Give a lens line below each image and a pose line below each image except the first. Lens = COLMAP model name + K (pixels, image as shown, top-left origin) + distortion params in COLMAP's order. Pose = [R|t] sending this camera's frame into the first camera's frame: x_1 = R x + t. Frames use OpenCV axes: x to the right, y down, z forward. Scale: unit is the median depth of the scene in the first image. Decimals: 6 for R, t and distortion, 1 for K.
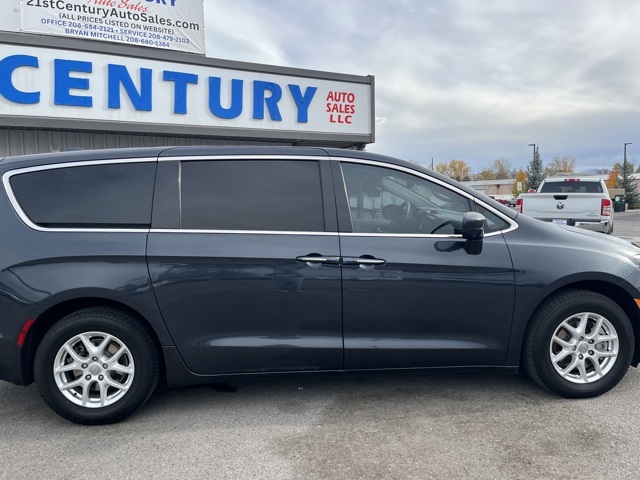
lens RADIAL K [[486.5, 0, 319.1], [0, 486.5, 231.9], [0, 0, 1]] dist [0.067364, -0.089648]
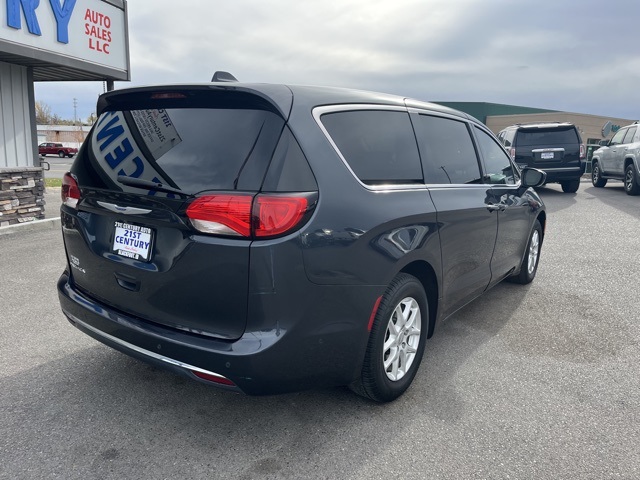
lens RADIAL K [[486.5, 0, 314.8], [0, 486.5, 240.4], [0, 0, 1]] dist [0.067364, -0.089648]
pose [[0.650367, -0.104247, 0.752433, -0.902894], [0.014444, 0.992056, 0.124962, -0.014234], [-0.759482, -0.070403, 0.646707, 0.398896]]
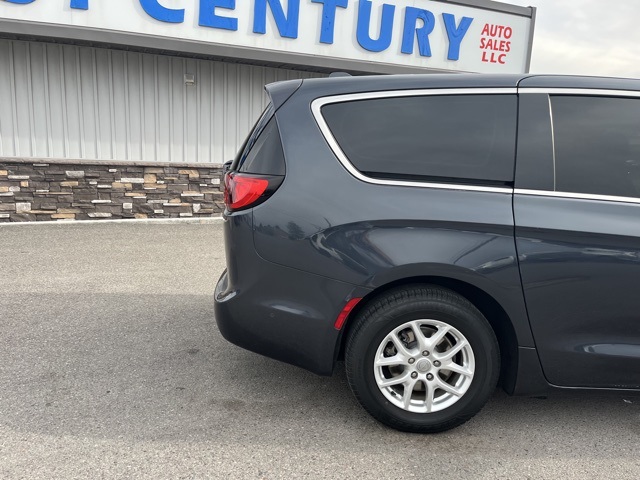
lens RADIAL K [[486.5, 0, 313.8], [0, 486.5, 241.0], [0, 0, 1]] dist [0.067364, -0.089648]
pose [[0.994060, 0.074840, -0.079011, -0.427469], [-0.064495, 0.989903, 0.126220, -0.001280], [0.087660, -0.120375, 0.988851, 0.180883]]
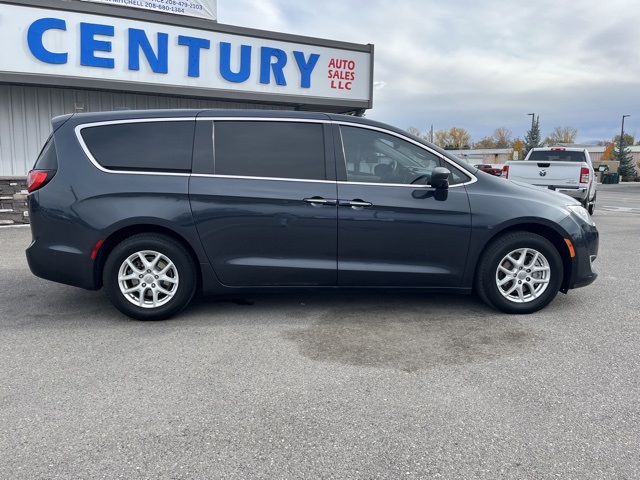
lens RADIAL K [[486.5, 0, 316.7], [0, 486.5, 232.4], [0, 0, 1]] dist [0.067364, -0.089648]
pose [[0.999619, 0.027378, 0.003555, -0.010135], [-0.027564, 0.996993, 0.072430, 0.034201], [-0.001561, -0.072501, 0.997367, -0.222448]]
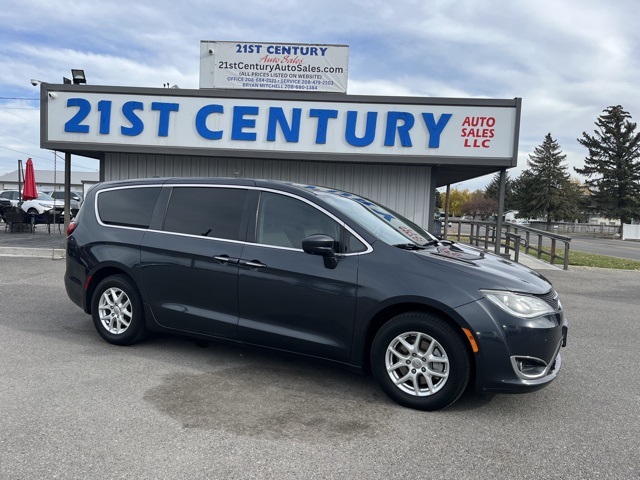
lens RADIAL K [[486.5, 0, 317.7], [0, 486.5, 238.8], [0, 0, 1]] dist [0.067364, -0.089648]
pose [[0.857614, 0.083274, -0.507508, 0.700055], [-0.092838, 0.995660, 0.006489, -0.027218], [0.505846, 0.041551, 0.861623, -0.069606]]
